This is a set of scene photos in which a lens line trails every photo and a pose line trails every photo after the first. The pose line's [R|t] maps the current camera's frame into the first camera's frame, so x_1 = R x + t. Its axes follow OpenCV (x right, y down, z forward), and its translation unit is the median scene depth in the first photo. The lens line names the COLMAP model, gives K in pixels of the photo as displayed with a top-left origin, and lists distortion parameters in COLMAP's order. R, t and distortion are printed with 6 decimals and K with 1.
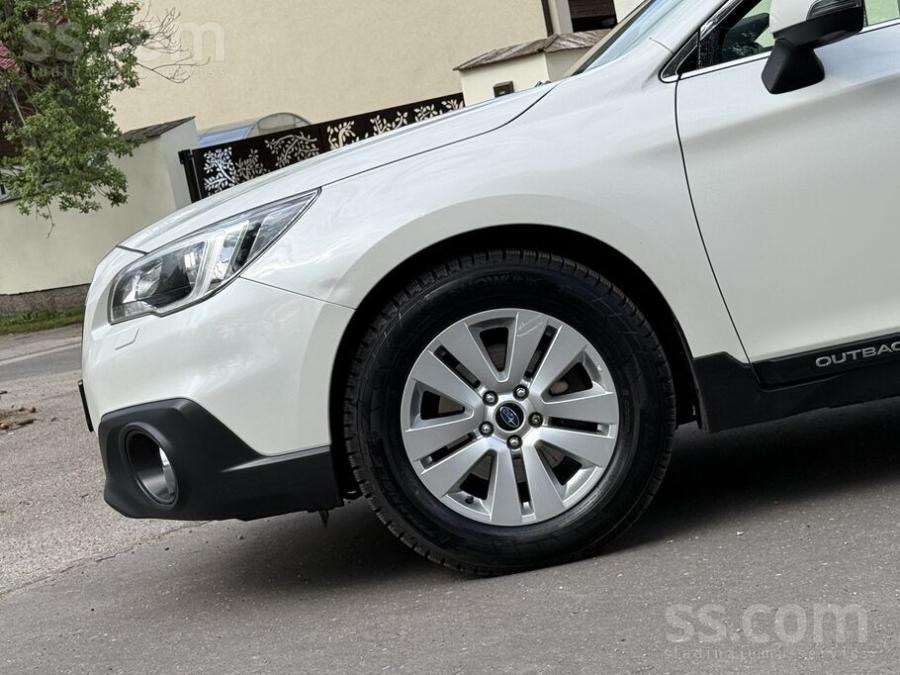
lens RADIAL K [[1998.4, 0, 450.0], [0, 1998.4, 337.5], [0, 0, 1]] dist [0.095227, 1.069999]
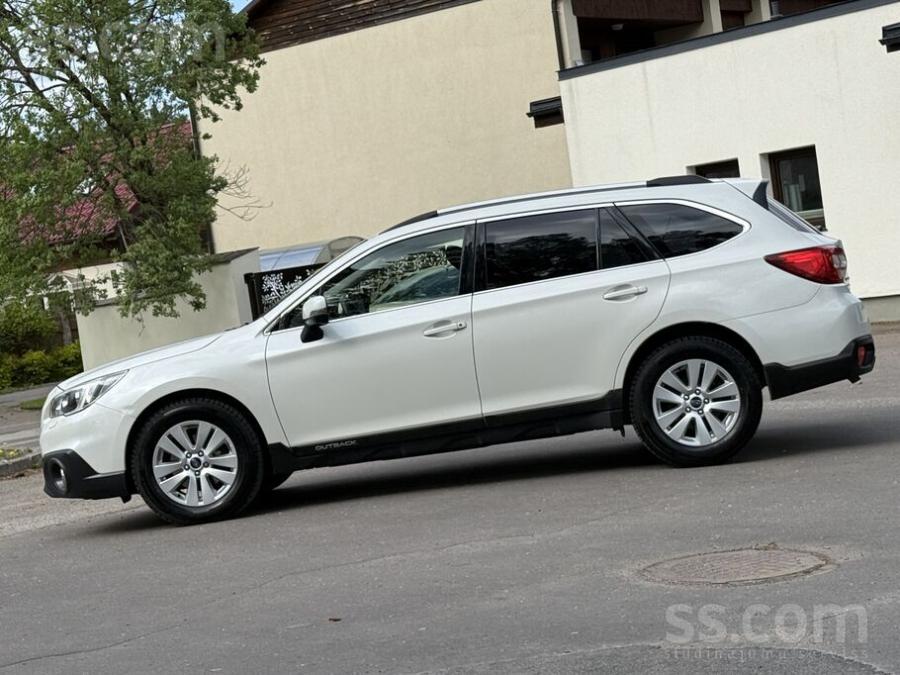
lens RADIAL K [[1998.4, 0, 450.0], [0, 1998.4, 337.5], [0, 0, 1]] dist [0.095227, 1.069999]
pose [[0.995796, 0.049113, -0.077317, 0.539330], [-0.052332, 0.997821, -0.040174, -0.034355], [0.075175, 0.044052, 0.996197, -1.516840]]
